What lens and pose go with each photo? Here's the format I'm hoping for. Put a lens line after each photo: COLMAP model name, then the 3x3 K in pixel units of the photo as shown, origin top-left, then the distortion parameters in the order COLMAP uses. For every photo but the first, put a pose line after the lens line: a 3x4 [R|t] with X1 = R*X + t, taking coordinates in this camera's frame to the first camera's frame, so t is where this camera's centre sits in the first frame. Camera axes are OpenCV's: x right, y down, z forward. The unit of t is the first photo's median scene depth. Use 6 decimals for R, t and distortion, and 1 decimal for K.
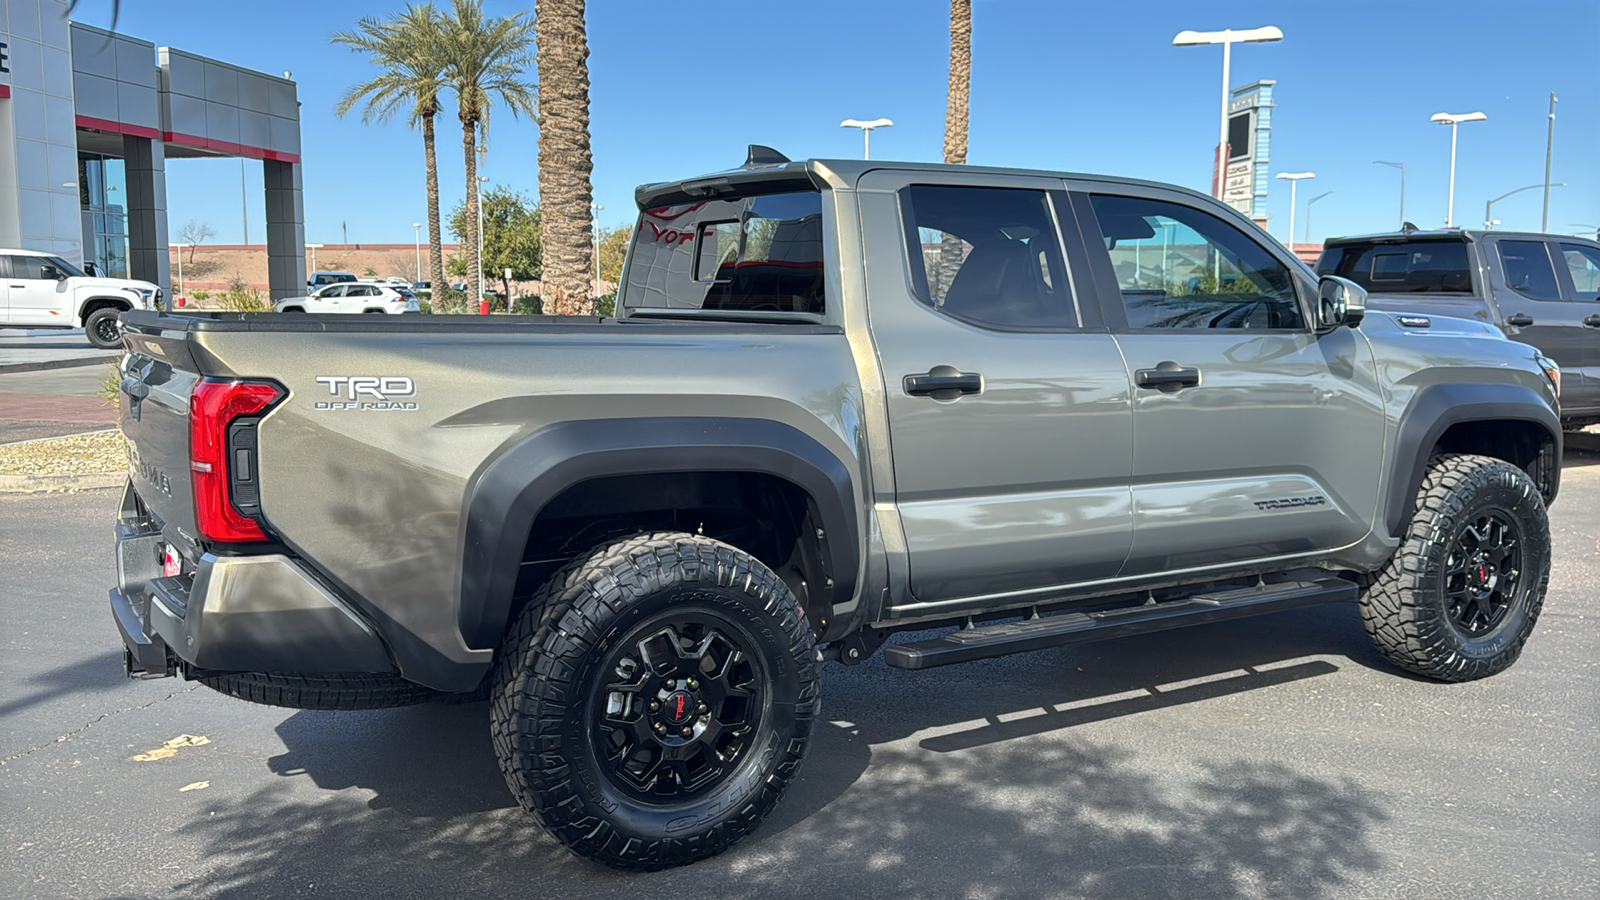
lens RADIAL K [[1323.4, 0, 757.5], [0, 1323.4, 471.3], [0, 0, 1]] dist [0.094164, -0.131983]
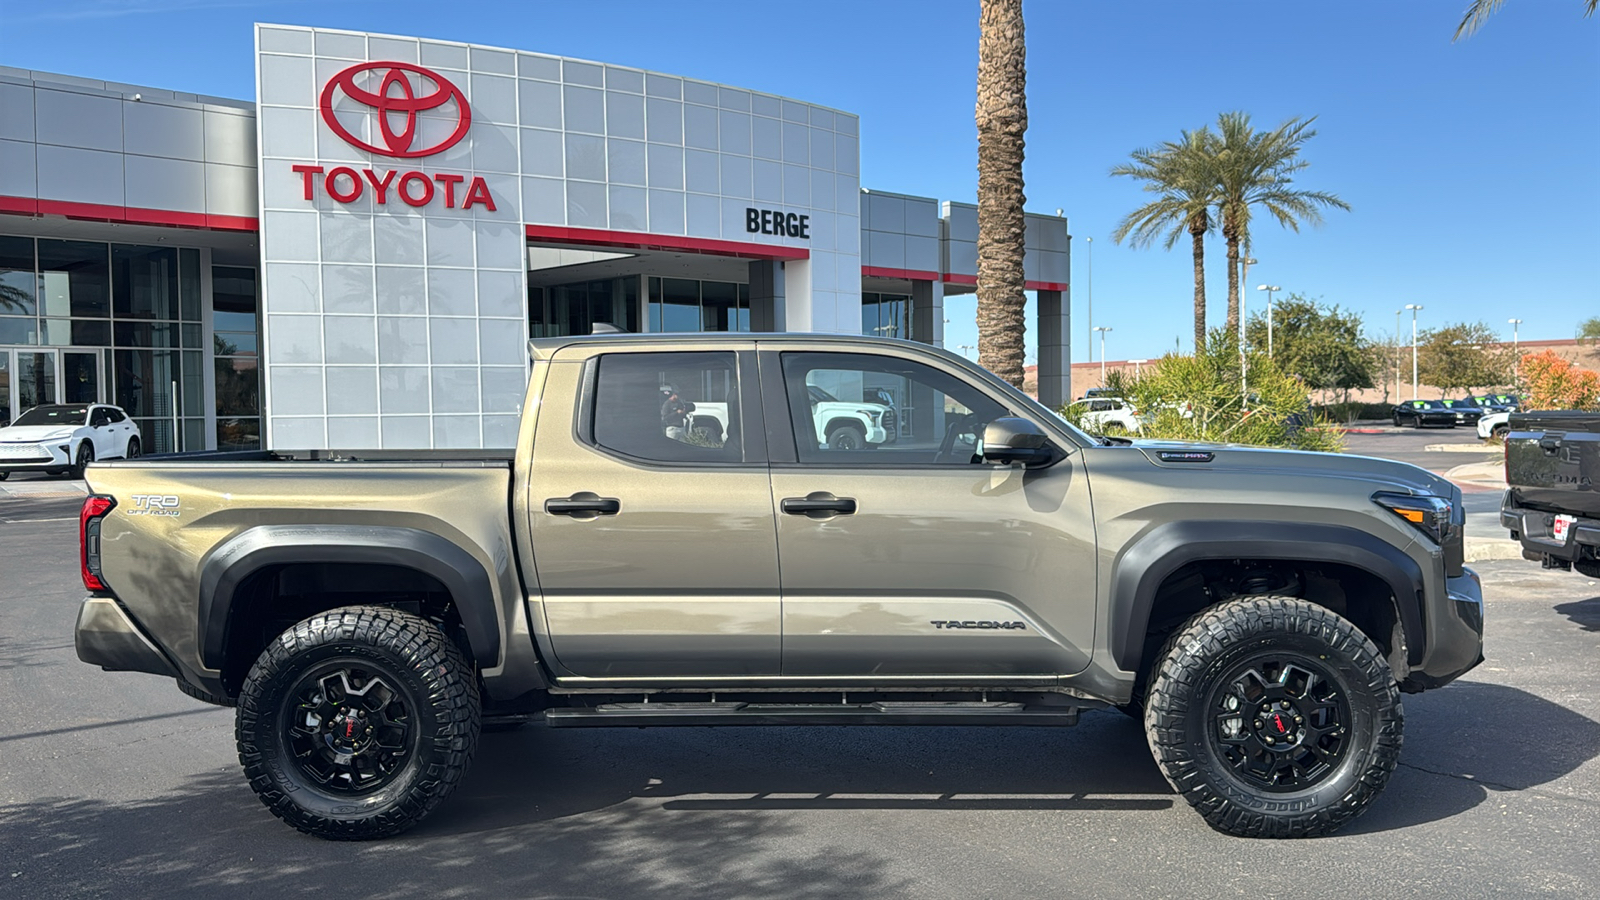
lens RADIAL K [[1323.4, 0, 820.8], [0, 1323.4, 456.0], [0, 0, 1]] dist [0.094164, -0.131983]
pose [[0.838299, 0.002402, -0.545205, 0.891679], [-0.053032, 0.995608, -0.077154, -0.023034], [0.542625, 0.093591, 0.834745, 0.030477]]
